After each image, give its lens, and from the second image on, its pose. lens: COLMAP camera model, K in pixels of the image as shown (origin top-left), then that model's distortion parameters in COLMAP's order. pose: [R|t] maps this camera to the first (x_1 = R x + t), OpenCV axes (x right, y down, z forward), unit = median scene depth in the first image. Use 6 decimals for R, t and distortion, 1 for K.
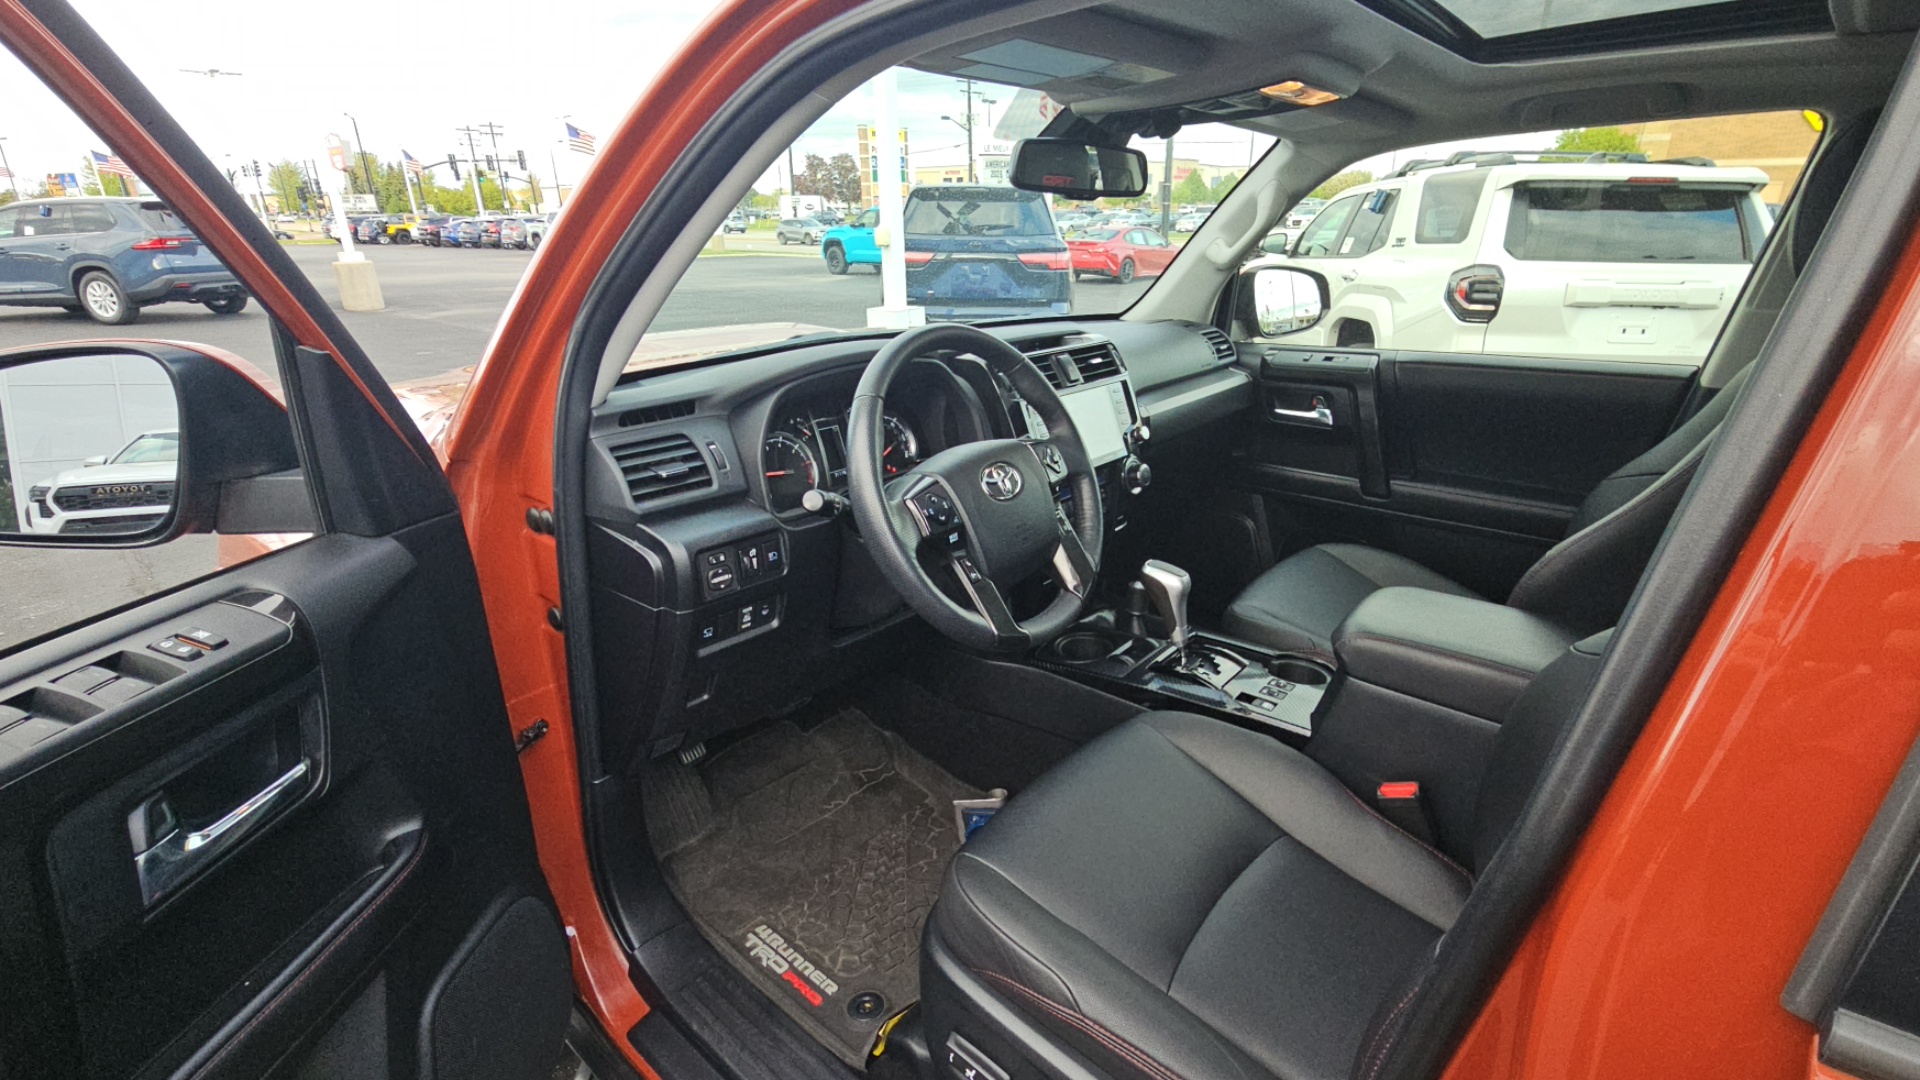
lens RADIAL K [[857.2, 0, 981.7], [0, 857.2, 544.2], [0, 0, 1]] dist [0.010660, -0.008428]
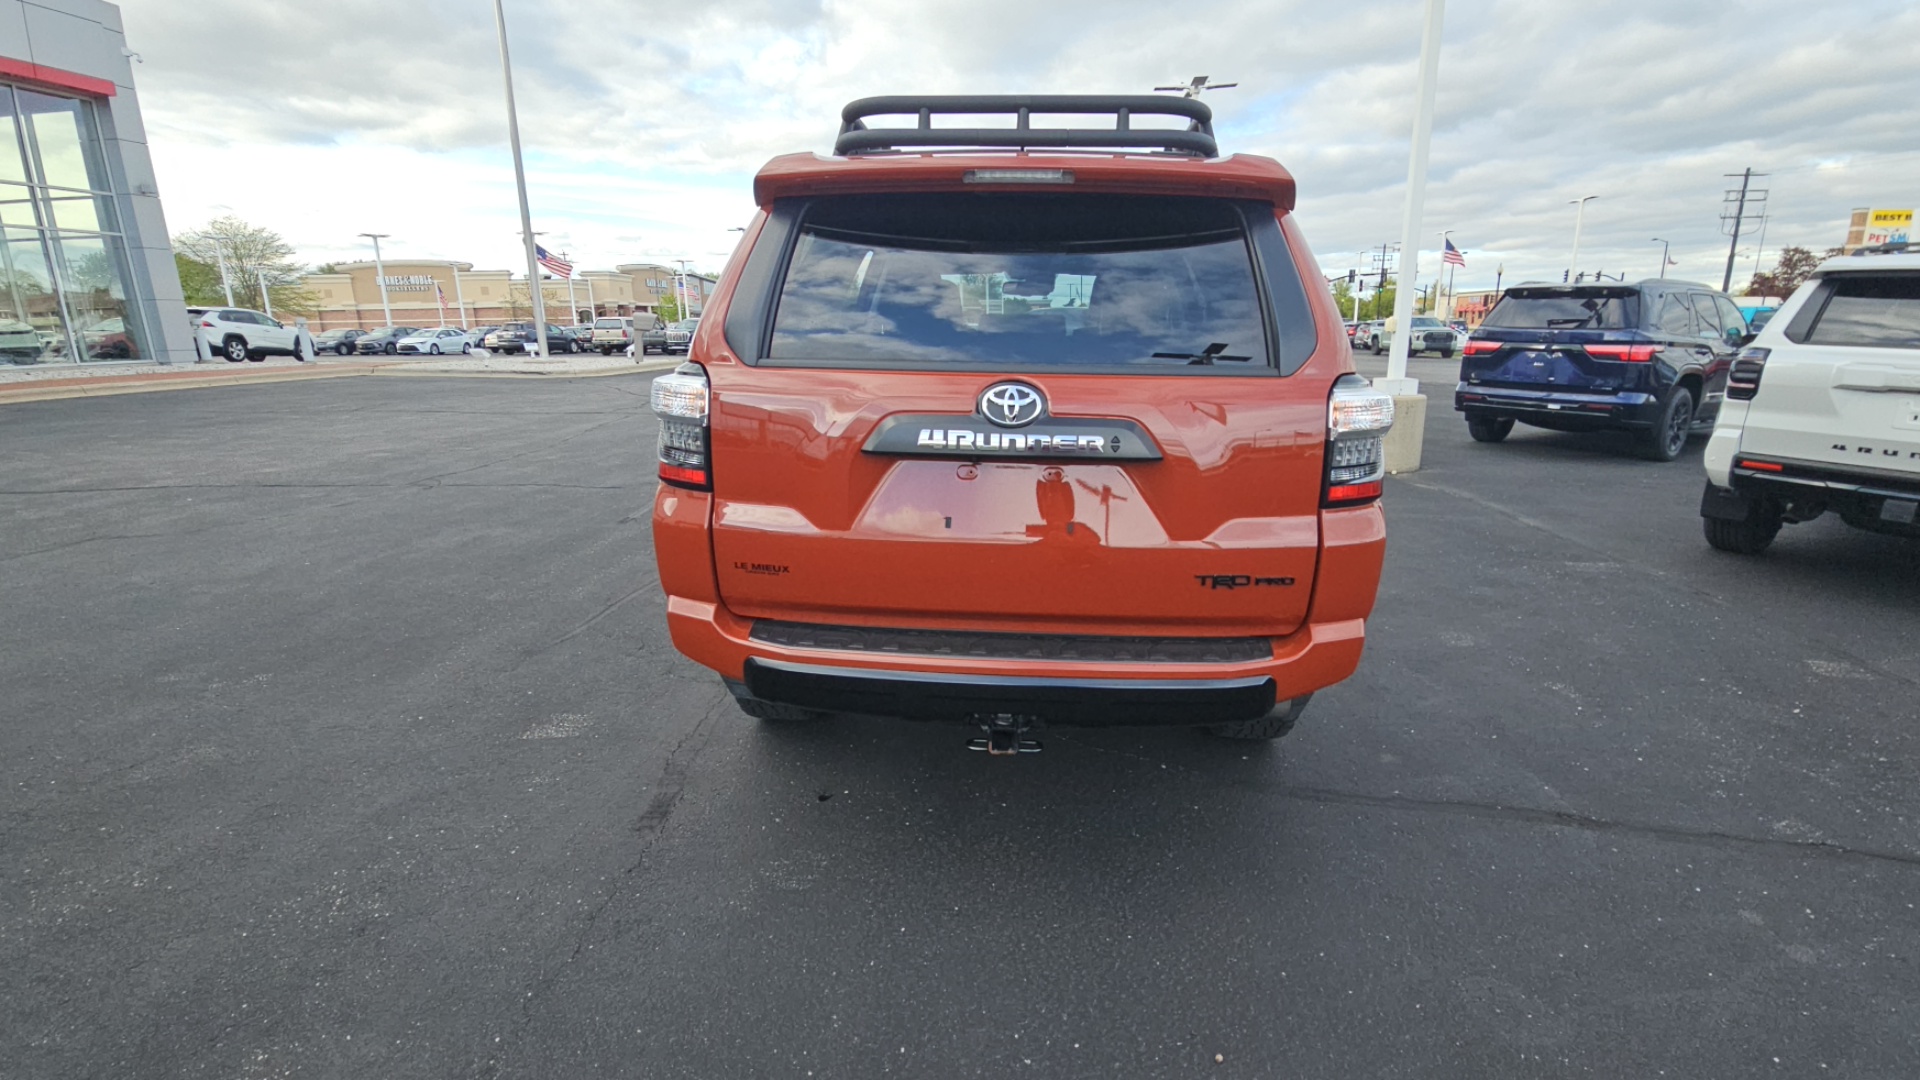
lens RADIAL K [[857.2, 0, 985.2], [0, 857.2, 538.4], [0, 0, 1]] dist [0.010660, -0.008428]
pose [[0.599017, 0.198110, -0.775842, 0.895242], [-0.288081, 0.957352, 0.022034, 0.160947], [0.747119, 0.210307, 0.630542, -0.354569]]
